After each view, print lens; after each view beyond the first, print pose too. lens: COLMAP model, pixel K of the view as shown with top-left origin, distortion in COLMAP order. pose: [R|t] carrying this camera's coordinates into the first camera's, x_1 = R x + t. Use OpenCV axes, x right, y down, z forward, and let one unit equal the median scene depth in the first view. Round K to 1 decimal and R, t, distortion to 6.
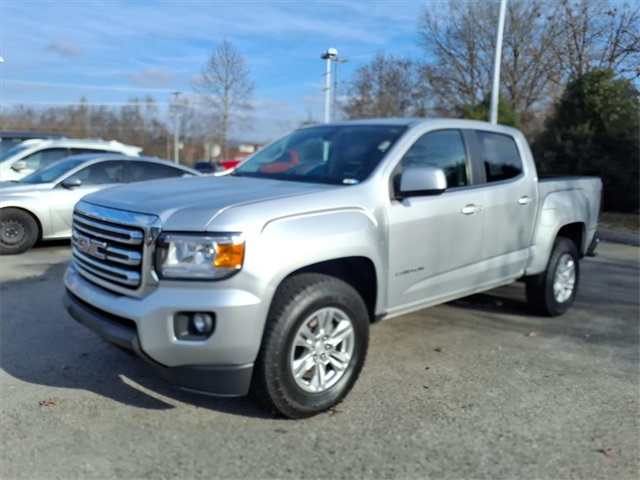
lens RADIAL K [[520.9, 0, 323.3], [0, 520.9, 240.4], [0, 0, 1]] dist [0.036268, -0.037997]
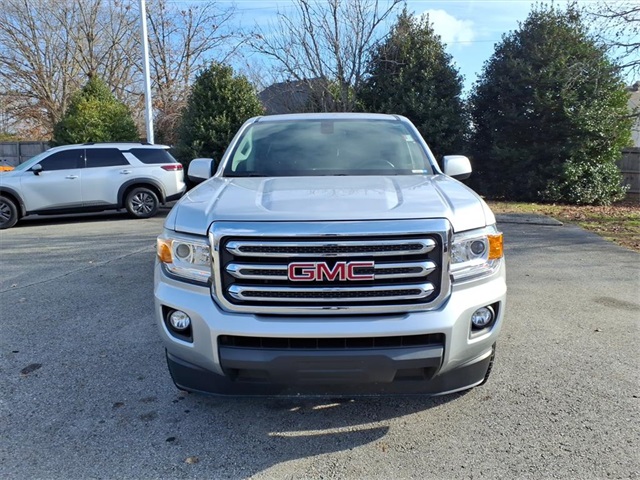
lens RADIAL K [[520.9, 0, 330.7], [0, 520.9, 241.4], [0, 0, 1]] dist [0.036268, -0.037997]
pose [[0.679469, -0.165011, 0.714908, -1.079516], [0.149127, 0.985102, 0.085641, -0.110567], [-0.718389, 0.048422, 0.693954, 0.469684]]
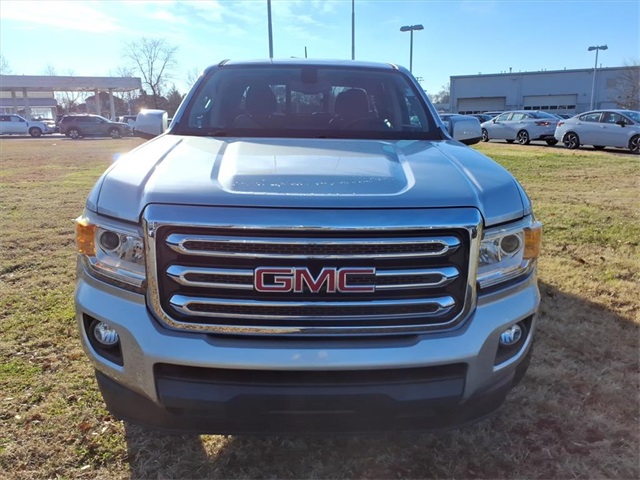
lens RADIAL K [[520.9, 0, 341.1], [0, 520.9, 228.1], [0, 0, 1]] dist [0.036268, -0.037997]
pose [[0.649366, -0.193955, 0.735326, -0.891968], [0.115461, 0.980865, 0.156757, -0.139771], [-0.751660, -0.016891, 0.659335, 0.641869]]
